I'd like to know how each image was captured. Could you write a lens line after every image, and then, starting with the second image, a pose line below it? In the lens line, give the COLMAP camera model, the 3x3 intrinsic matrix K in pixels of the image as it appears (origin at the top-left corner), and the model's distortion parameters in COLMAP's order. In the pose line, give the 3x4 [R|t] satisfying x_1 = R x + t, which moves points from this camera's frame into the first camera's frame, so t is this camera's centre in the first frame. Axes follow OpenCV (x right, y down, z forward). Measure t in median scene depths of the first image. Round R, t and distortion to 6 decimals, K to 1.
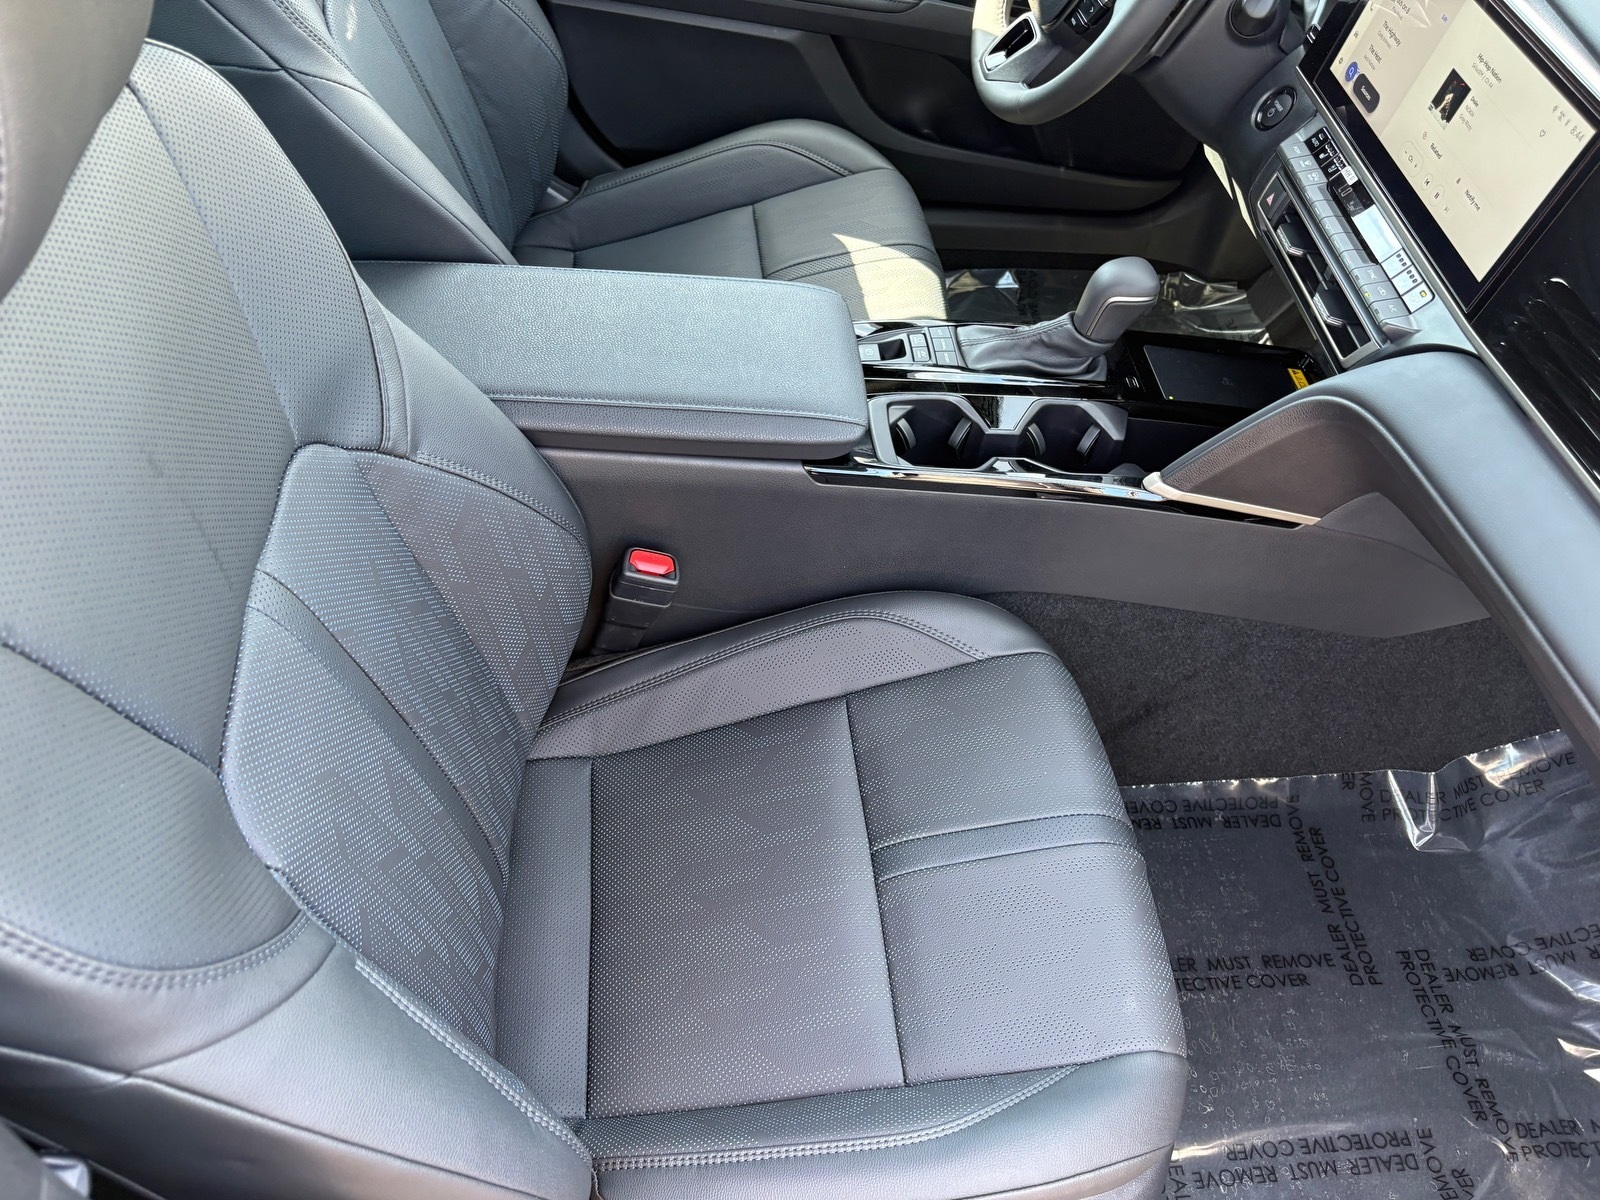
lens RADIAL K [[1199.0, 0, 800.0], [0, 1199.0, 600.0], [0, 0, 1]] dist [0.038441, -0.046724]
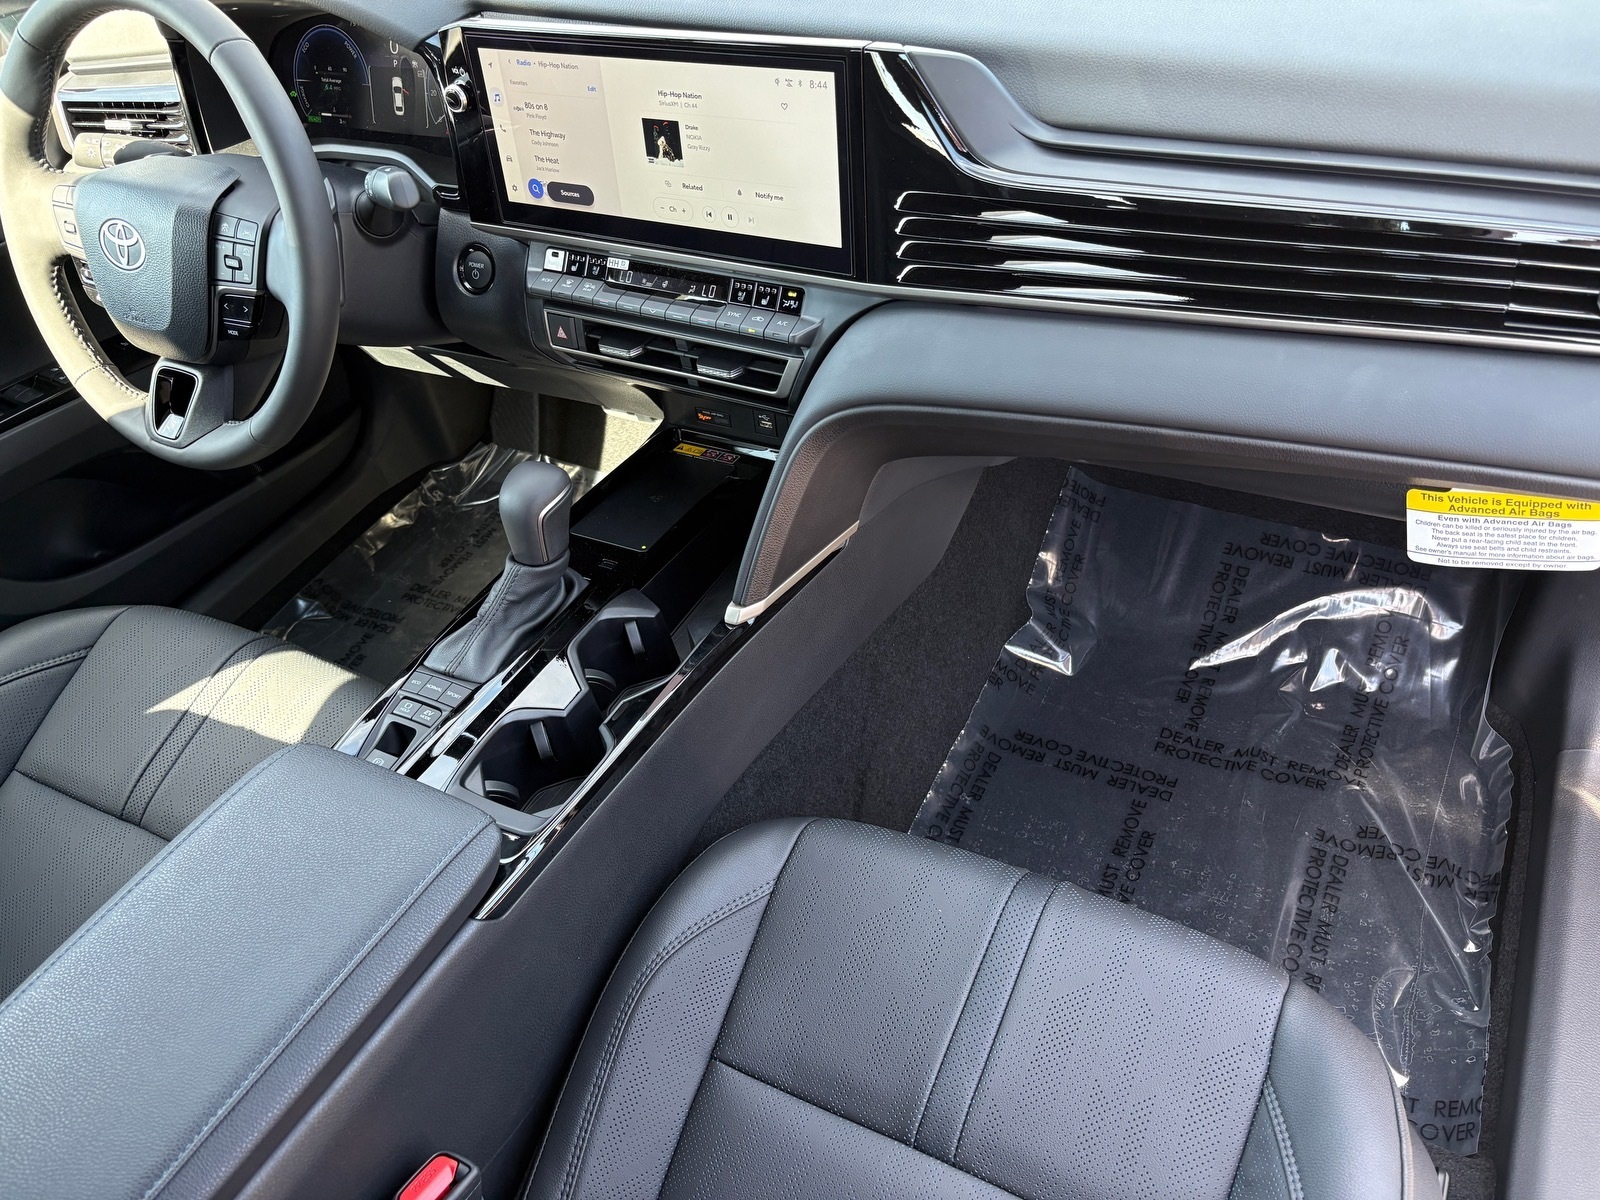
lens RADIAL K [[1198.6, 0, 778.8], [0, 1198.6, 601.9], [0, 0, 1]] dist [0.073666, -0.180319]
pose [[0.532393, -0.691425, 0.488354, -0.120753], [0.754171, 0.649430, 0.097299, -0.161644], [-0.384426, 0.316501, 0.867205, 0.191642]]
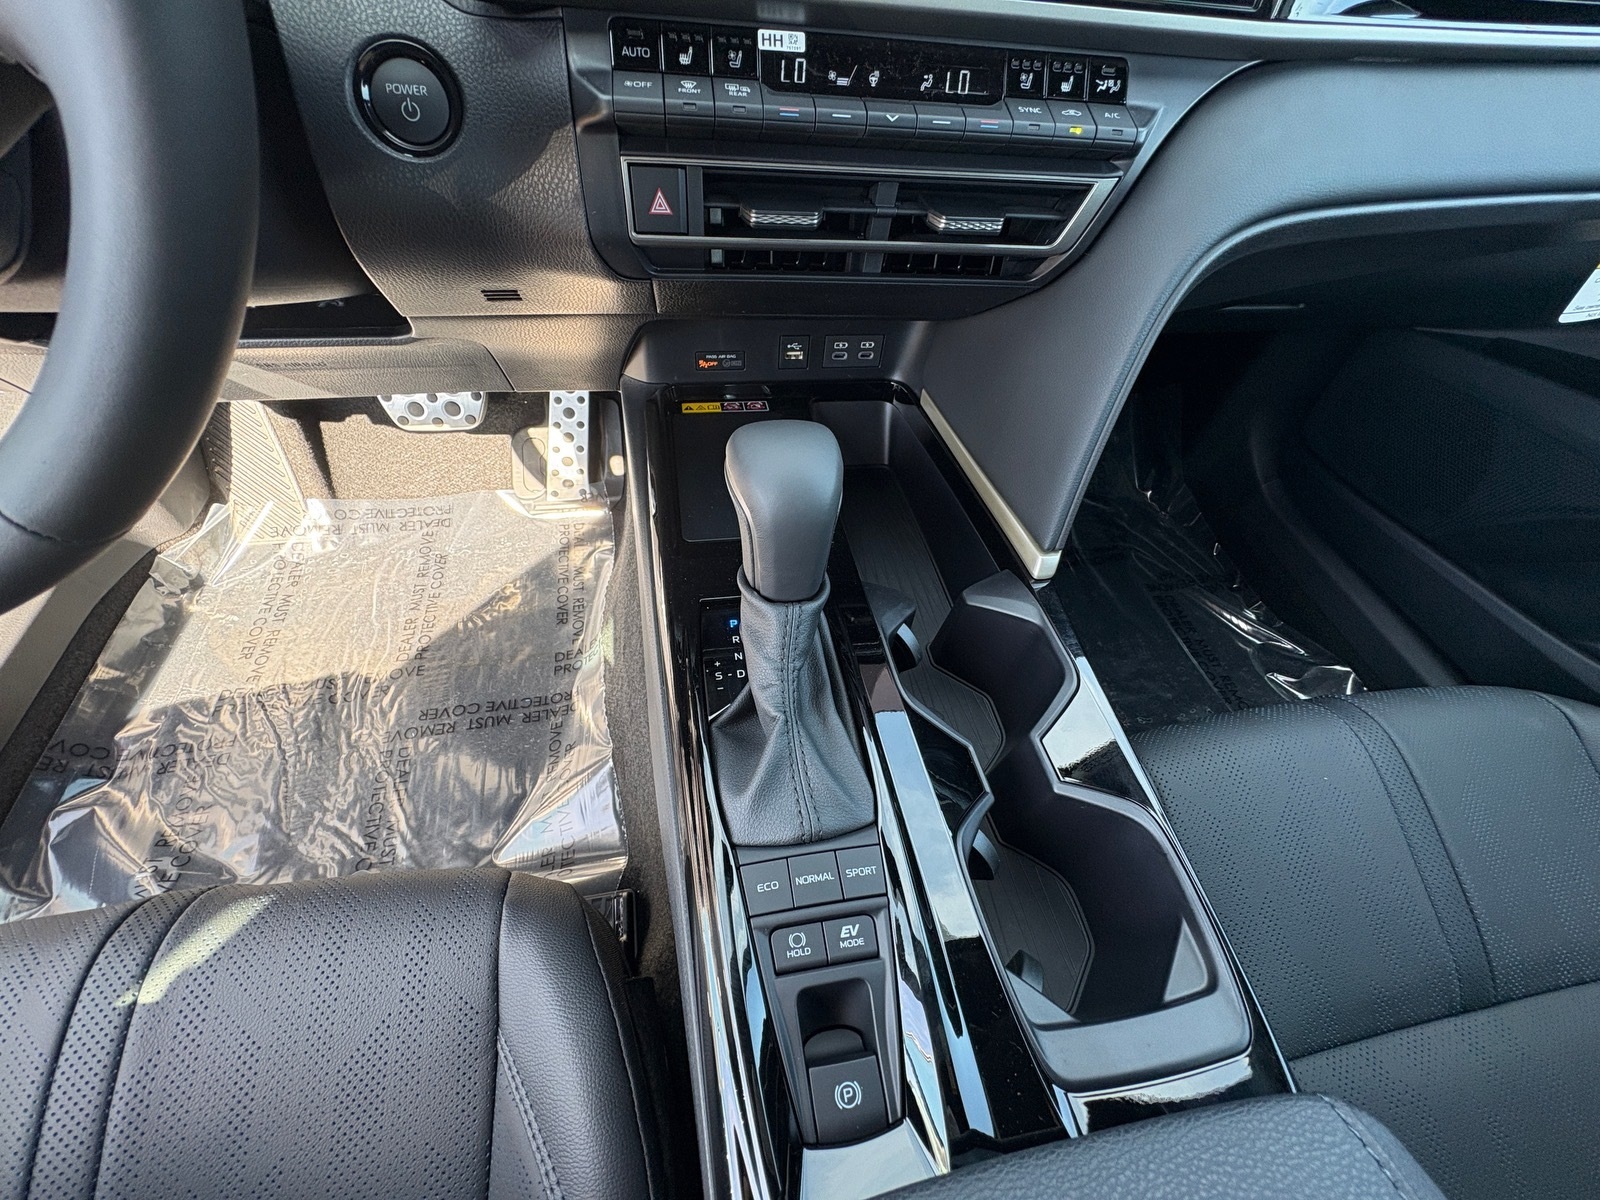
lens RADIAL K [[635.5, 0, 800.0], [0, 635.5, 600.0], [0, 0, 1]] dist [-0.000861, -0.000508]
pose [[-0.065884, -0.840778, 0.537357, 0.086590], [0.705002, 0.341880, 0.621362, -0.404112], [-0.706138, 0.419776, 0.570225, 0.868834]]
